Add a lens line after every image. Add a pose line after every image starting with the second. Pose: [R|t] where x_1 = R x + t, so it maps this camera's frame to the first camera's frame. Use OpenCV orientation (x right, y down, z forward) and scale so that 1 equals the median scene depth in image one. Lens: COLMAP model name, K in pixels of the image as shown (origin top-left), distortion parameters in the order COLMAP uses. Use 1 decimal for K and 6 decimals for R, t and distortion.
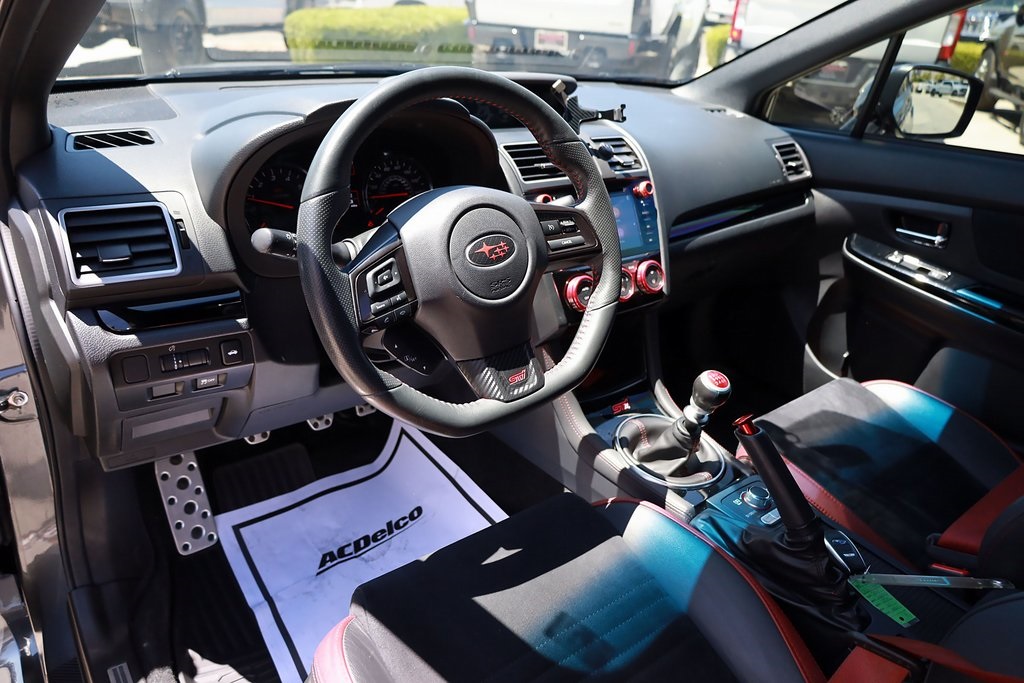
lens RADIAL K [[699.1, 0, 526.0], [0, 699.1, 338.9], [0, 0, 1]] dist [0.032424, 0.000317]
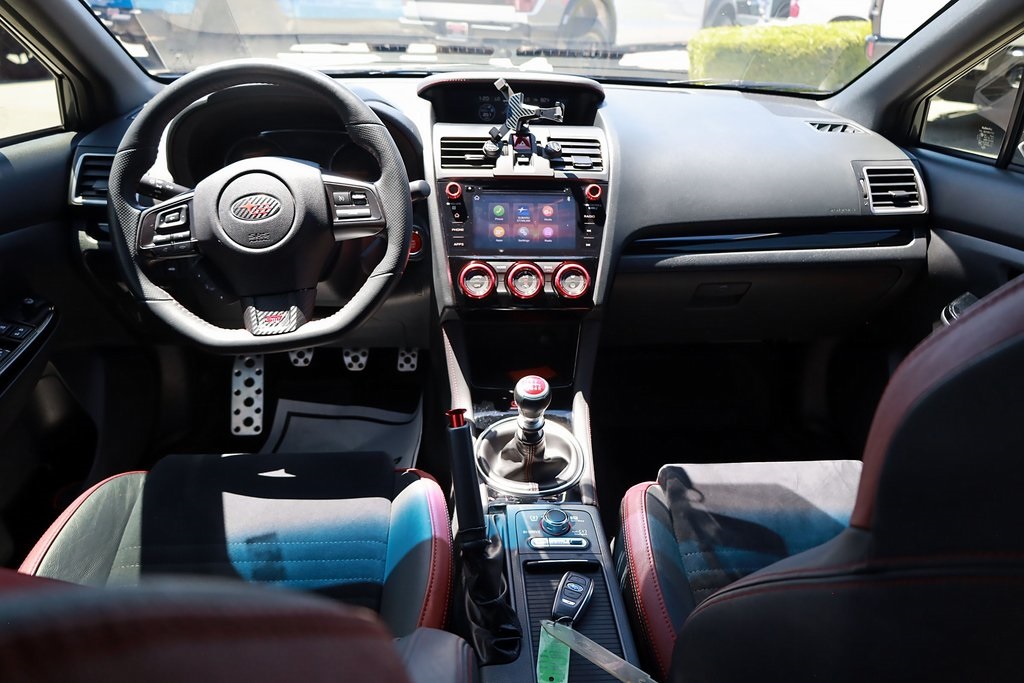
lens RADIAL K [[700.2, 0, 512.0], [0, 700.2, 341.5], [0, 0, 1]] dist [-0.007990, -0.002958]
pose [[0.832155, 0.203667, -0.515788, 0.598140], [-0.212399, 0.976245, 0.042809, -0.030189], [0.512254, 0.073929, 0.855646, 0.130390]]
